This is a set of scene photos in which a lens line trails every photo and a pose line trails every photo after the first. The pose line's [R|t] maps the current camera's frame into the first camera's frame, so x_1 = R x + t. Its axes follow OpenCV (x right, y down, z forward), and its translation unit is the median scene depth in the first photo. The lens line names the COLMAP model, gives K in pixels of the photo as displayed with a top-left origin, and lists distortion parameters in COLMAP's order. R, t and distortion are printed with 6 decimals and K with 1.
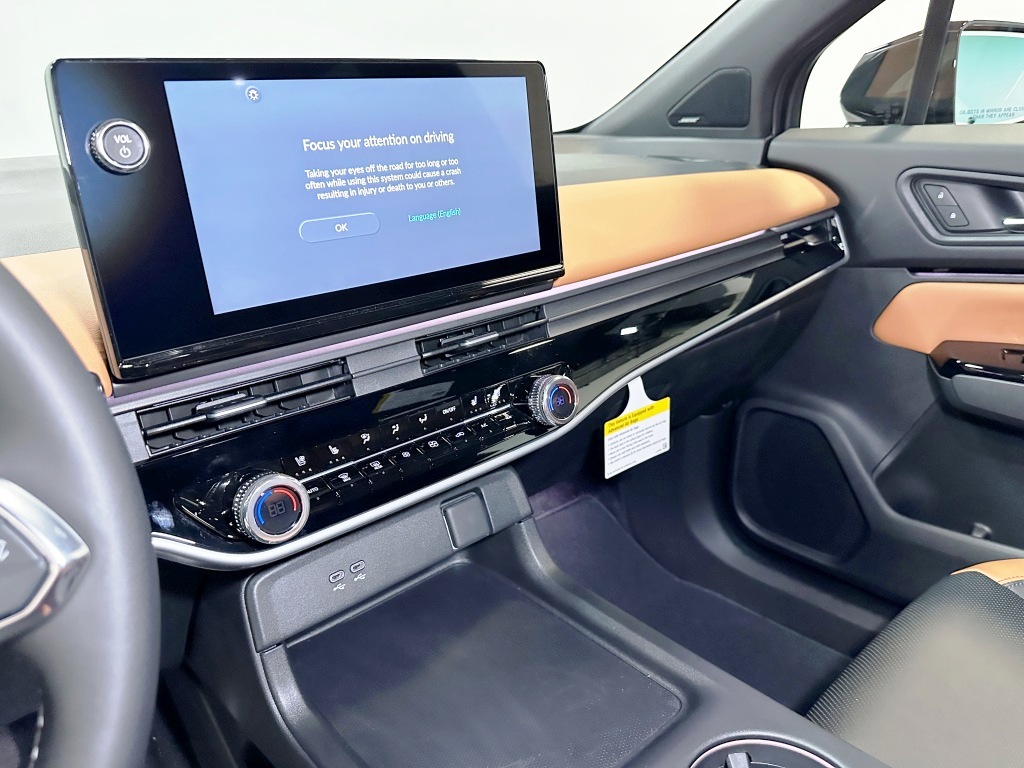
lens RADIAL K [[720.4, 0, 514.6], [0, 720.4, 387.3], [0, 0, 1]] dist [0.034306, -0.048274]
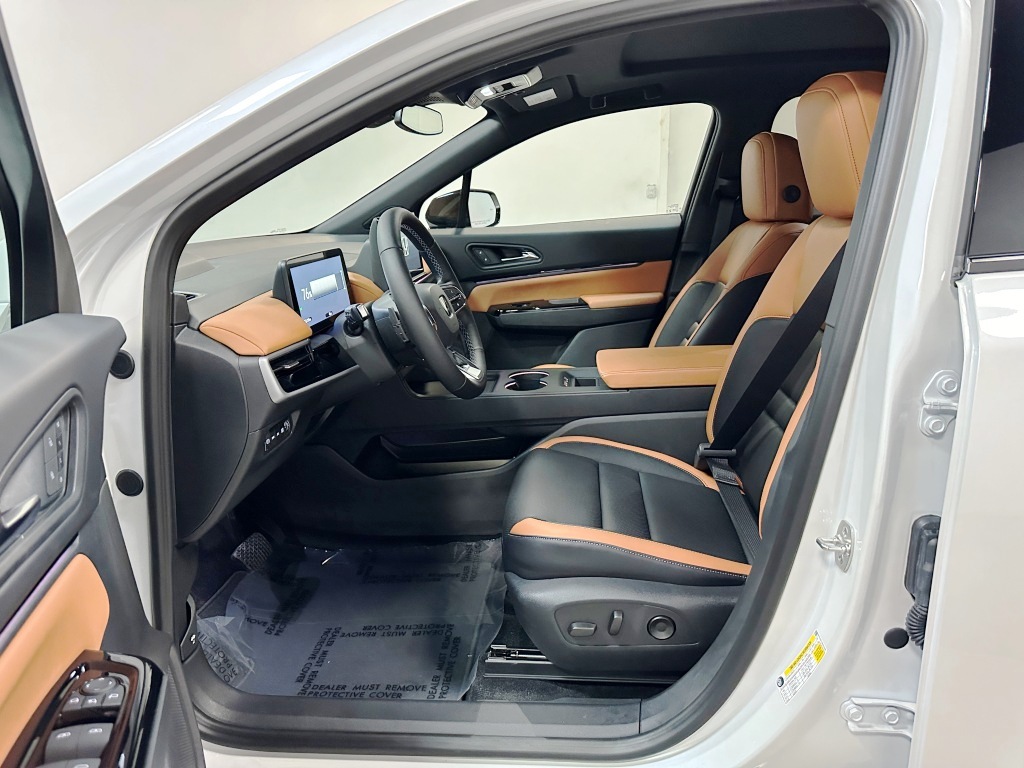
lens RADIAL K [[720.4, 0, 513.2], [0, 720.4, 393.9], [0, 0, 1]] dist [0.034306, -0.048274]
pose [[0.723145, -0.166866, 0.670236, -1.433149], [0.241385, 0.970246, -0.018882, 0.389748], [-0.647143, 0.175439, 0.741907, -1.185182]]
